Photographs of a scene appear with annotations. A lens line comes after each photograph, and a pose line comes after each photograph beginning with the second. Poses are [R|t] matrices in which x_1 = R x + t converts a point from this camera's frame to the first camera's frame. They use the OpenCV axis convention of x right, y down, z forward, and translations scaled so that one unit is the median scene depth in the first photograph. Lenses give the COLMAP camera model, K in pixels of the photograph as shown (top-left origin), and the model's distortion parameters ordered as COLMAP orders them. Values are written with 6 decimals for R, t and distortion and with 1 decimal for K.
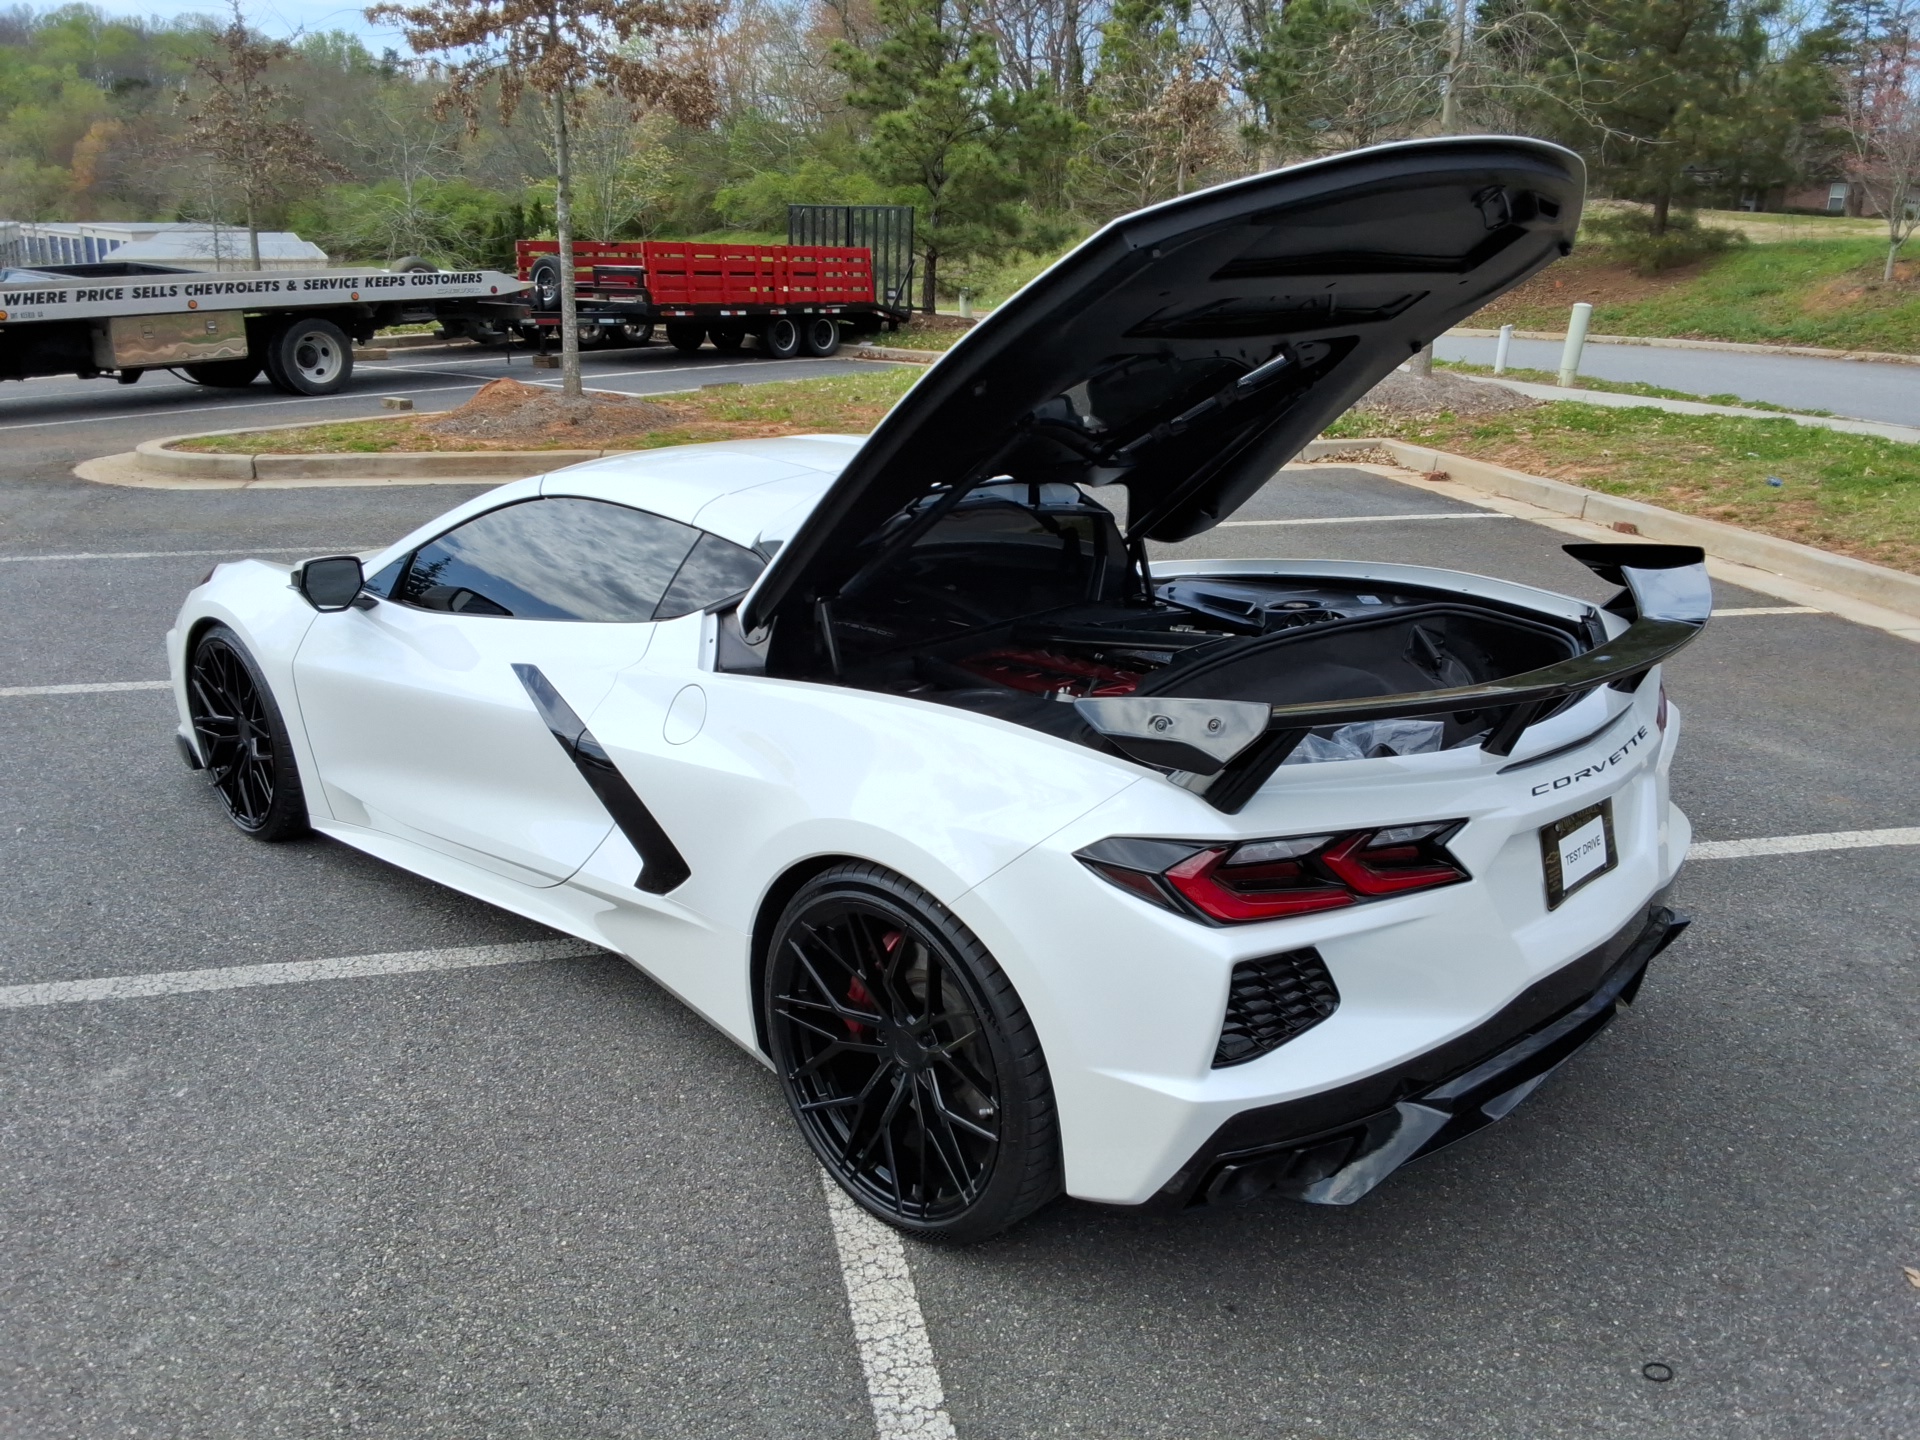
lens RADIAL K [[1531.7, 0, 979.5], [0, 1531.7, 699.6], [0, 0, 1]] dist [0.103432, -0.159717]
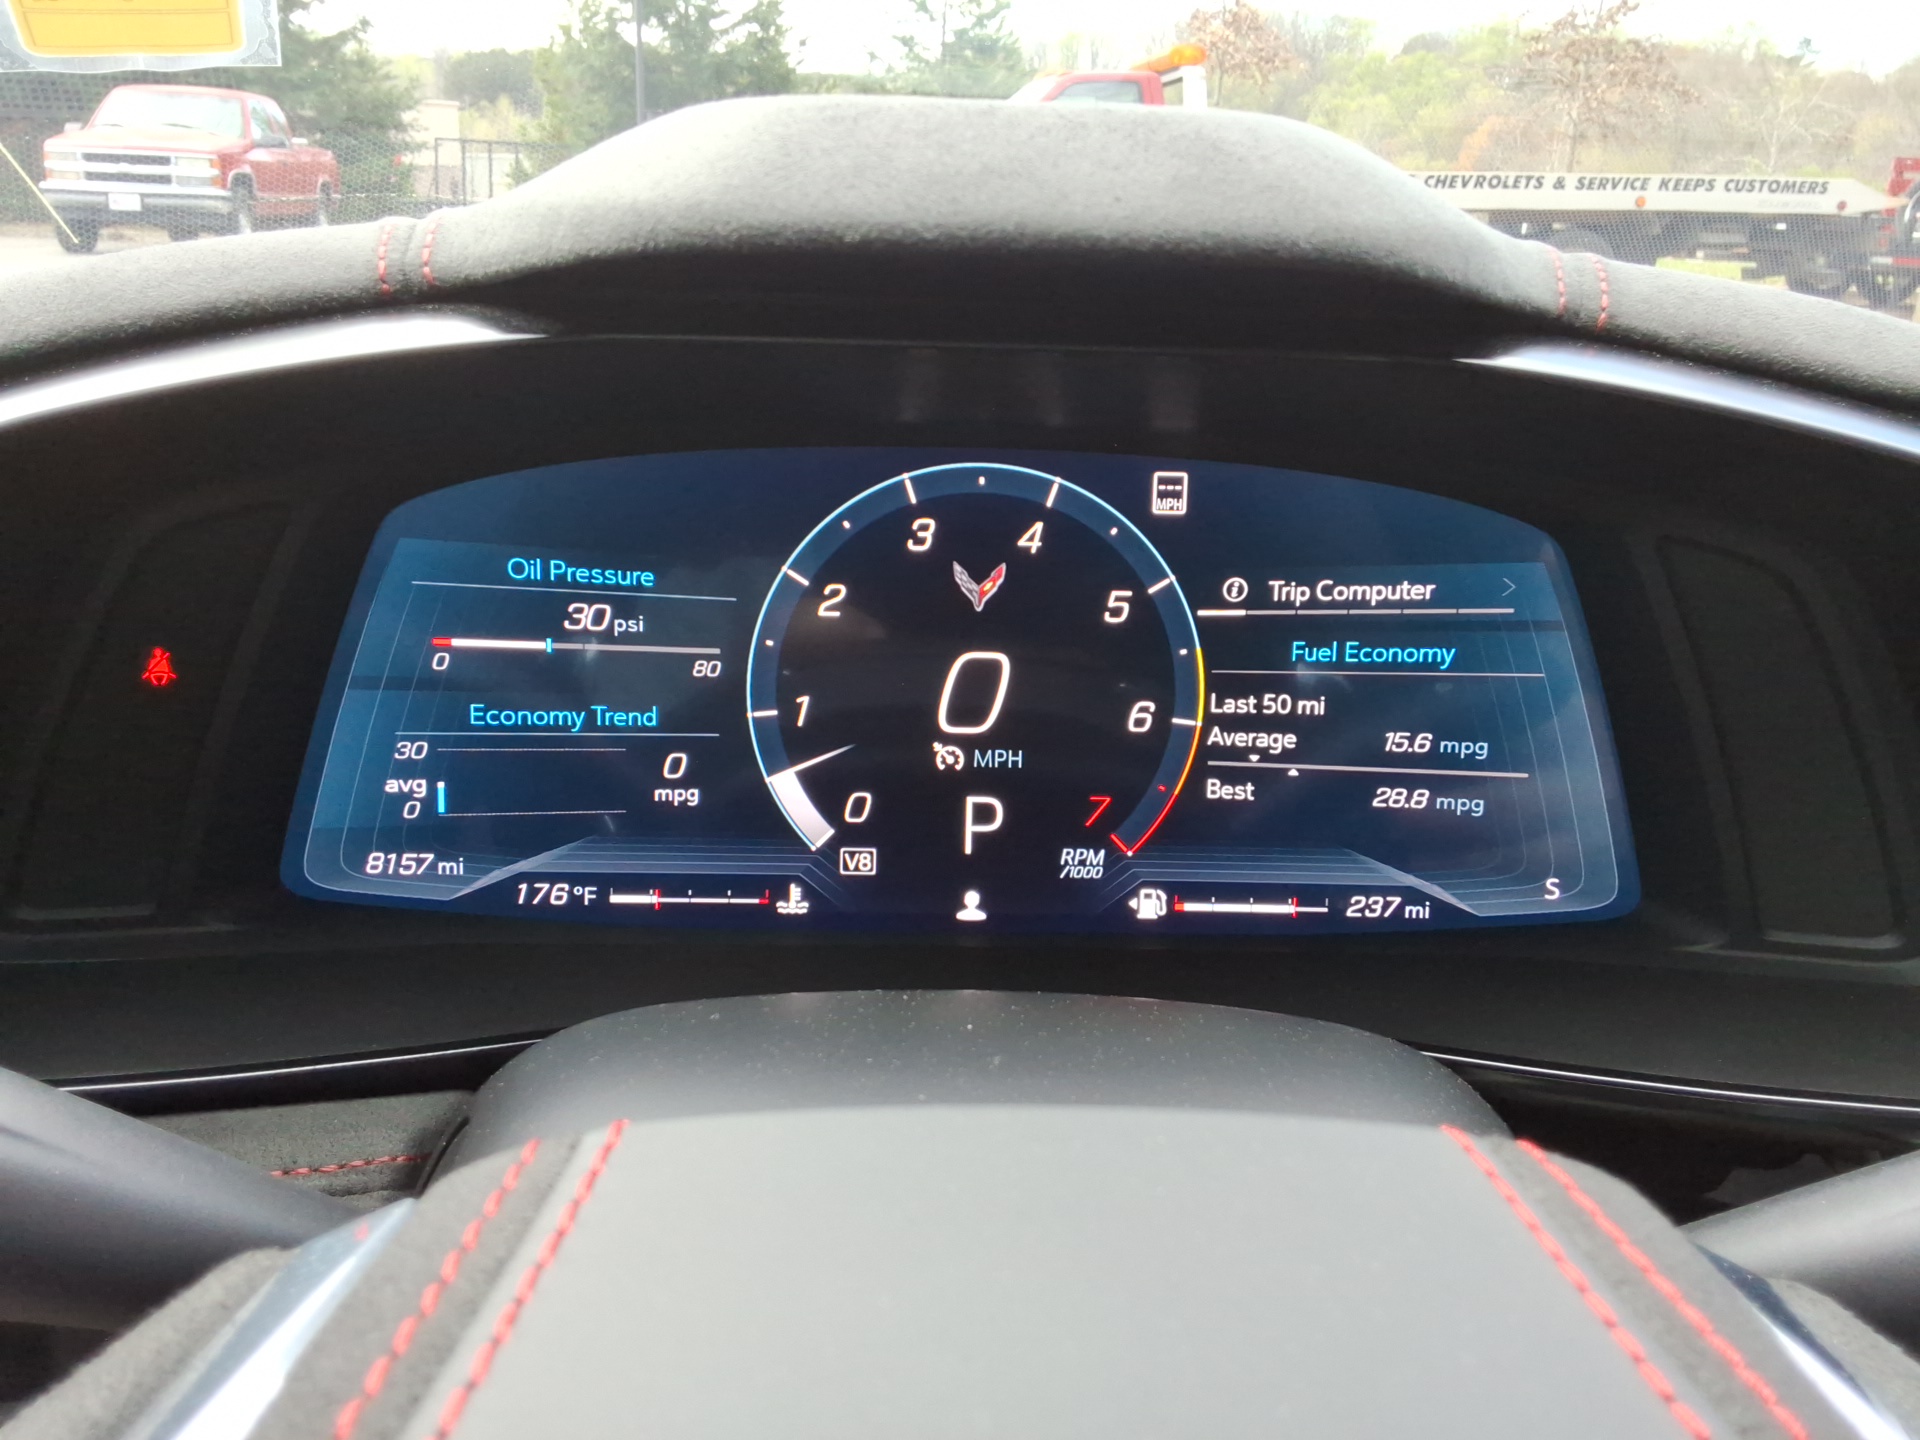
lens RADIAL K [[1531.7, 0, 984.4], [0, 1531.7, 730.5], [0, 0, 1]] dist [0.103432, -0.159717]
pose [[0.706116, 0.236969, -0.667267, -0.302926], [-0.226332, 0.968438, 0.104415, -0.097712], [0.670950, 0.077294, 0.737463, 1.186710]]
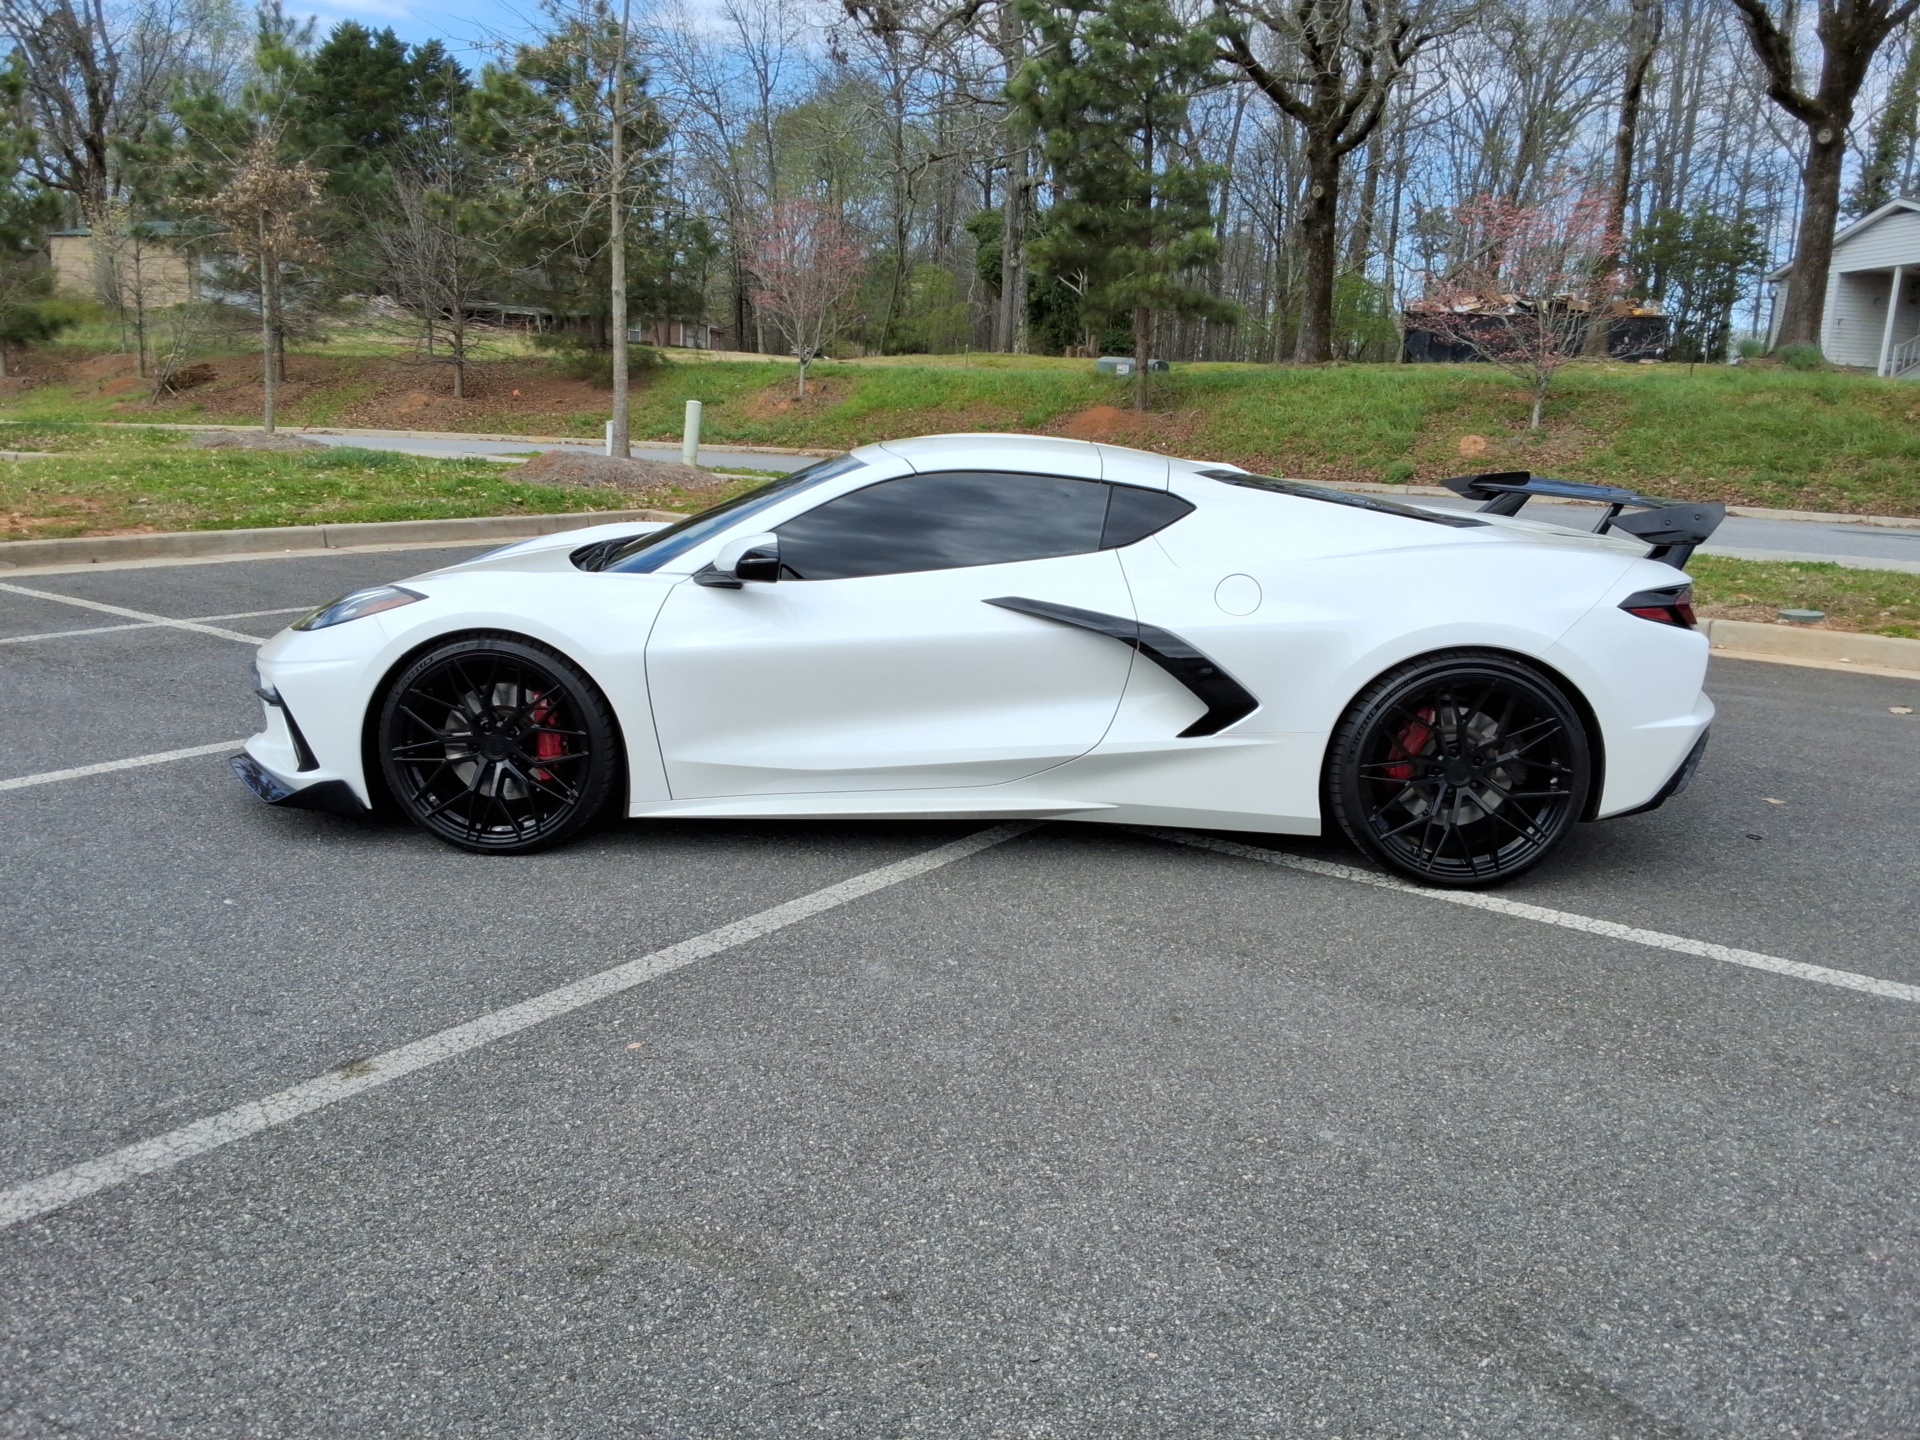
lens RADIAL K [[1531.7, 0, 985.9], [0, 1531.7, 712.7], [0, 0, 1]] dist [0.103432, -0.159717]
pose [[0.747489, -0.123809, 0.652635, -1.133081], [0.166383, 0.986055, -0.003504, 0.070941], [-0.643100, 0.111206, 0.757665, 0.082844]]
